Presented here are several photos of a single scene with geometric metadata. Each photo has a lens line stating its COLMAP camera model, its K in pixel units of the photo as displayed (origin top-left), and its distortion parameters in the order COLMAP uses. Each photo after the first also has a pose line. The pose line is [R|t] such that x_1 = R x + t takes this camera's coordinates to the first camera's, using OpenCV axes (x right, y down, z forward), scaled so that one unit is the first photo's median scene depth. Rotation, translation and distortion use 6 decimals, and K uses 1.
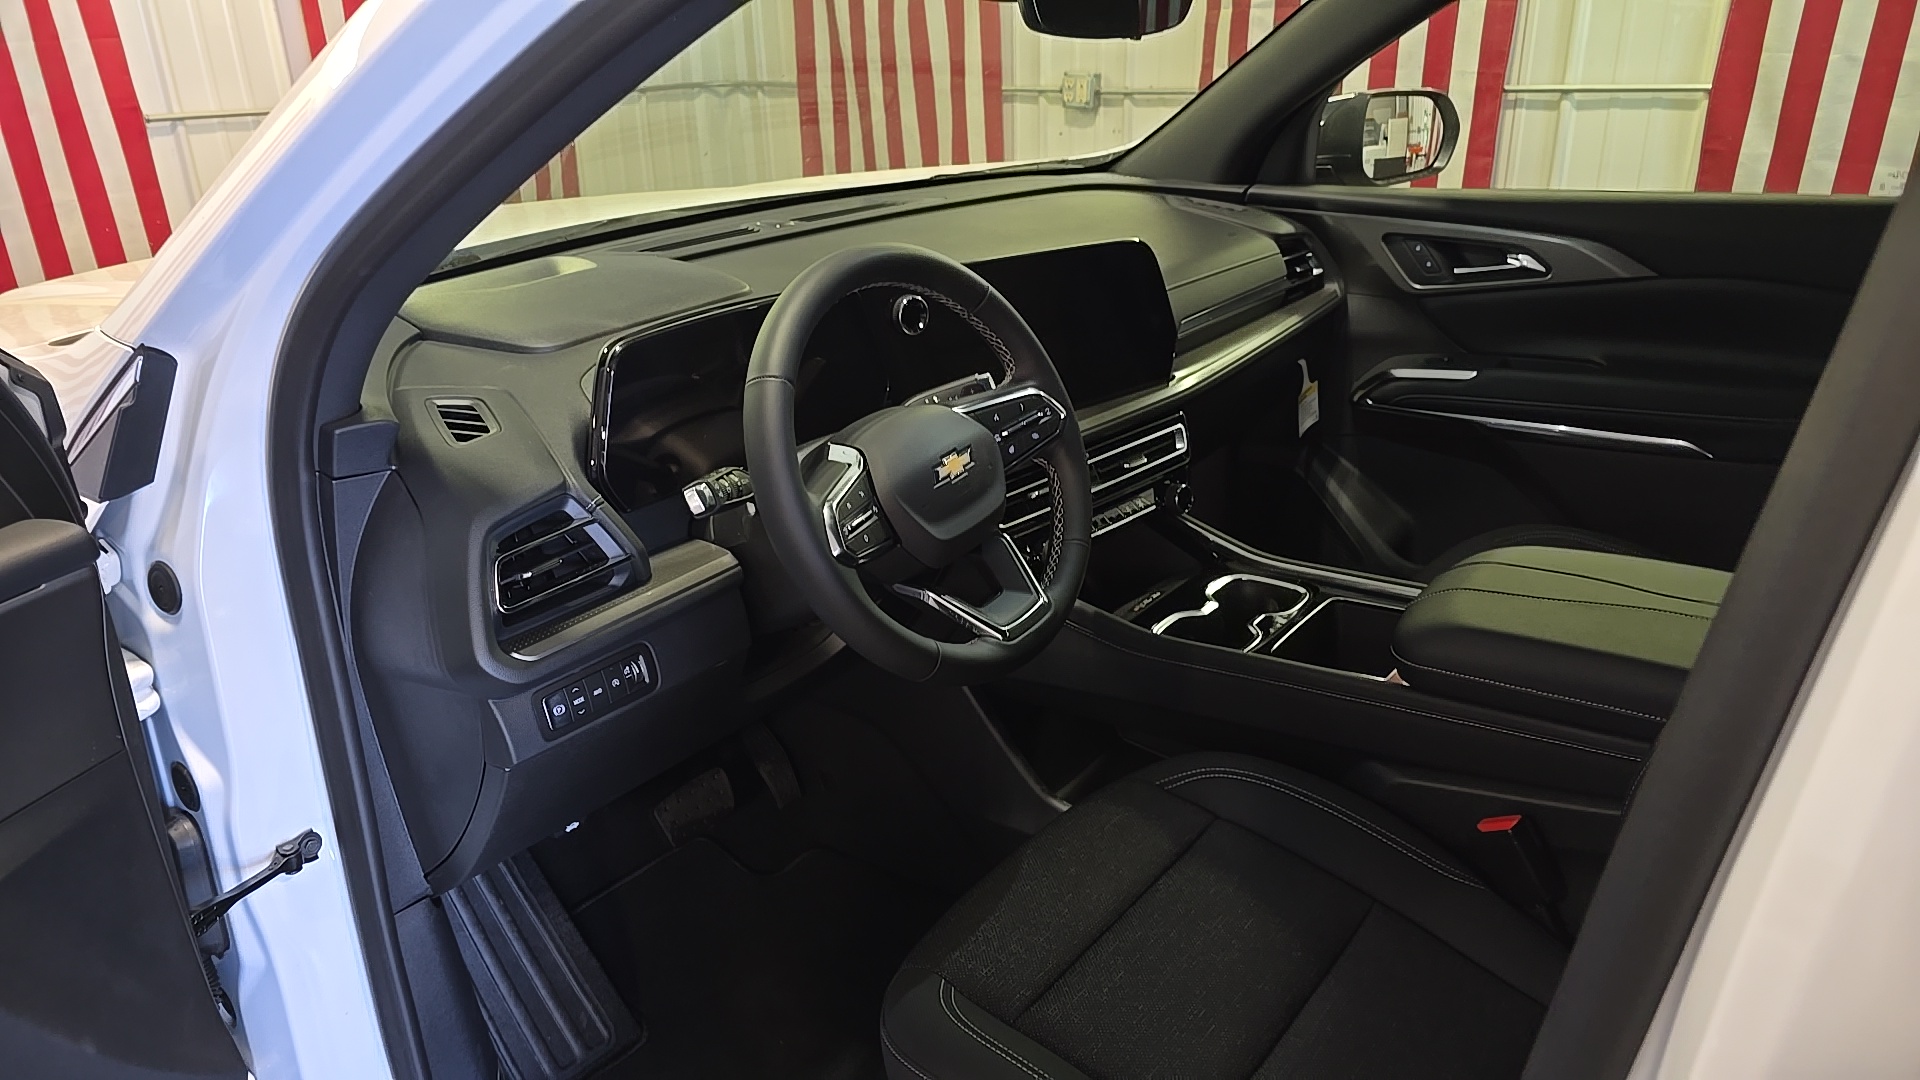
lens RADIAL K [[1283.6, 0, 964.6], [0, 1283.6, 537.2], [0, 0, 1]] dist [0.050895, -0.054820]
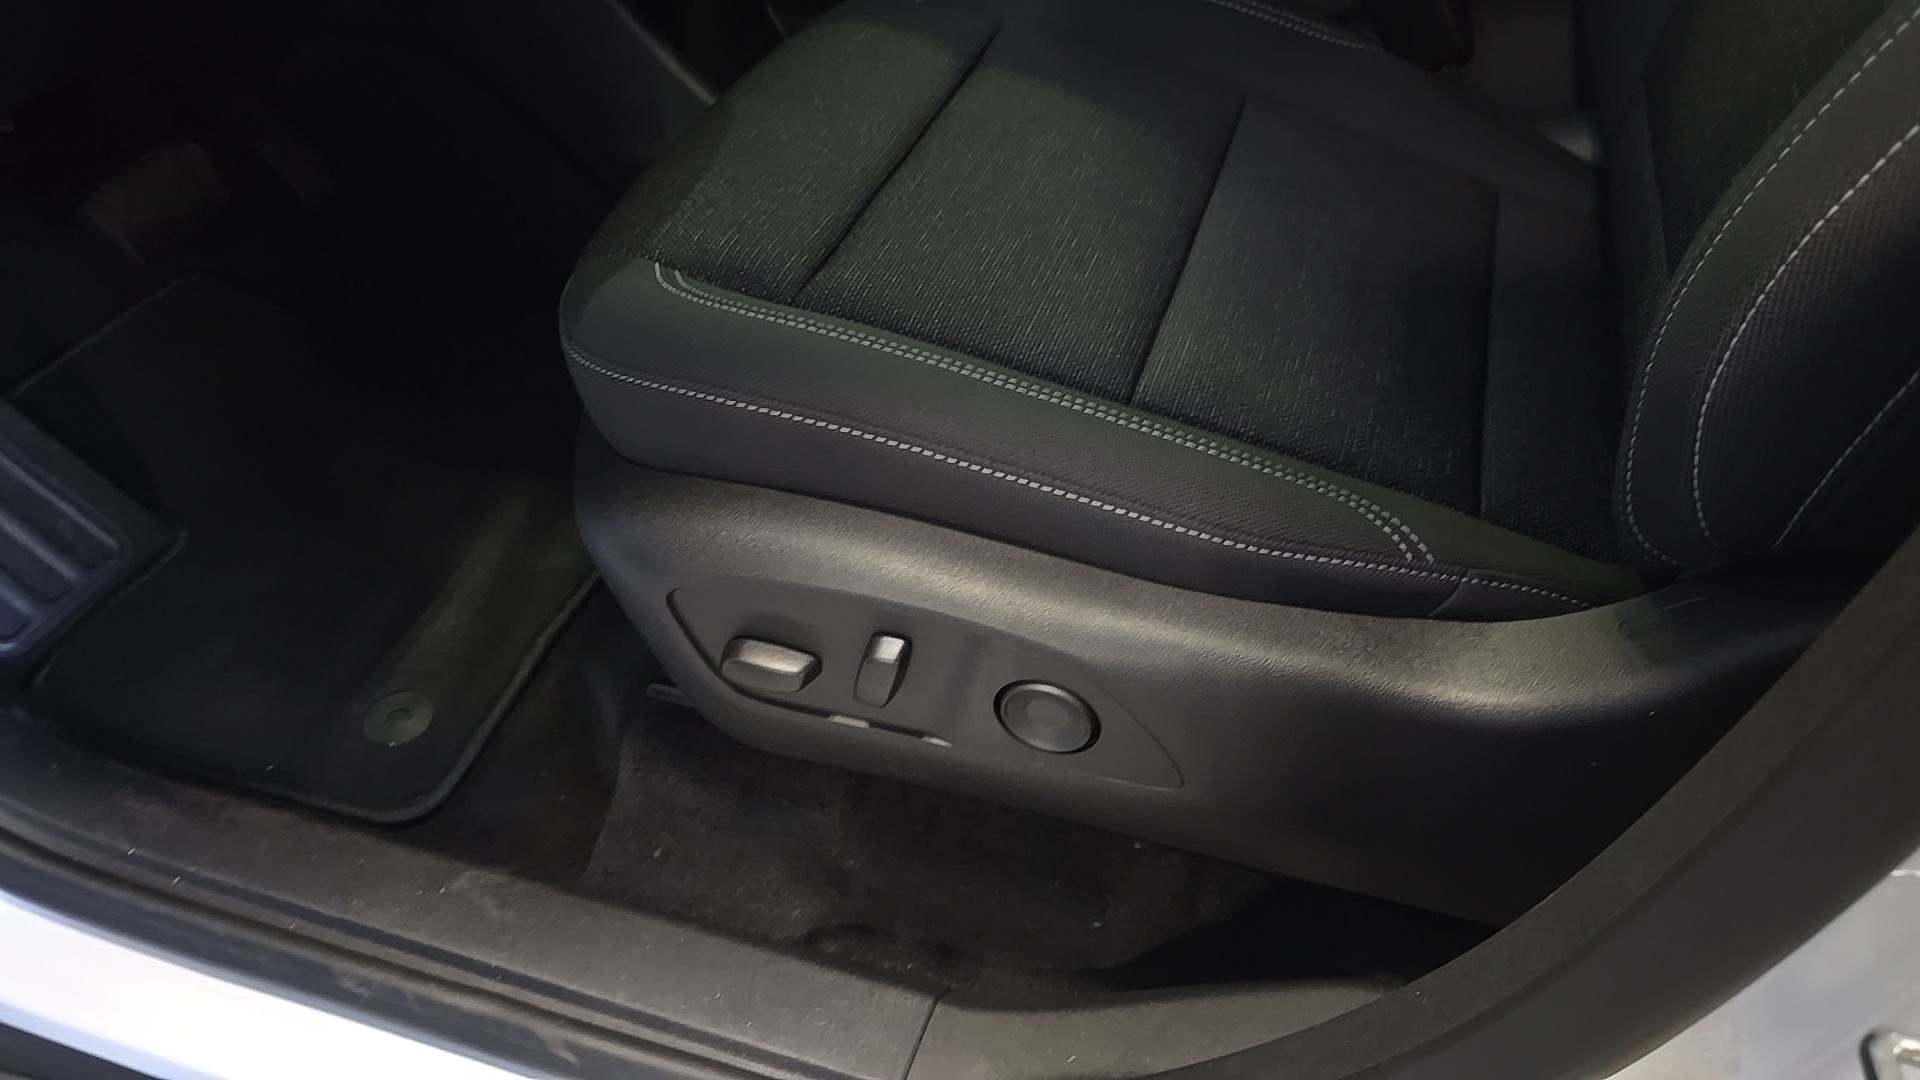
lens RADIAL K [[1283.6, 0, 960.0], [0, 1283.6, 540.0], [0, 0, 1]] dist [0.045292, -0.044288]
pose [[0.941001, -0.210339, 0.265092, -0.049646], [0.101162, 0.922389, 0.372779, 0.185335], [-0.322928, -0.323968, 0.889248, 0.287242]]
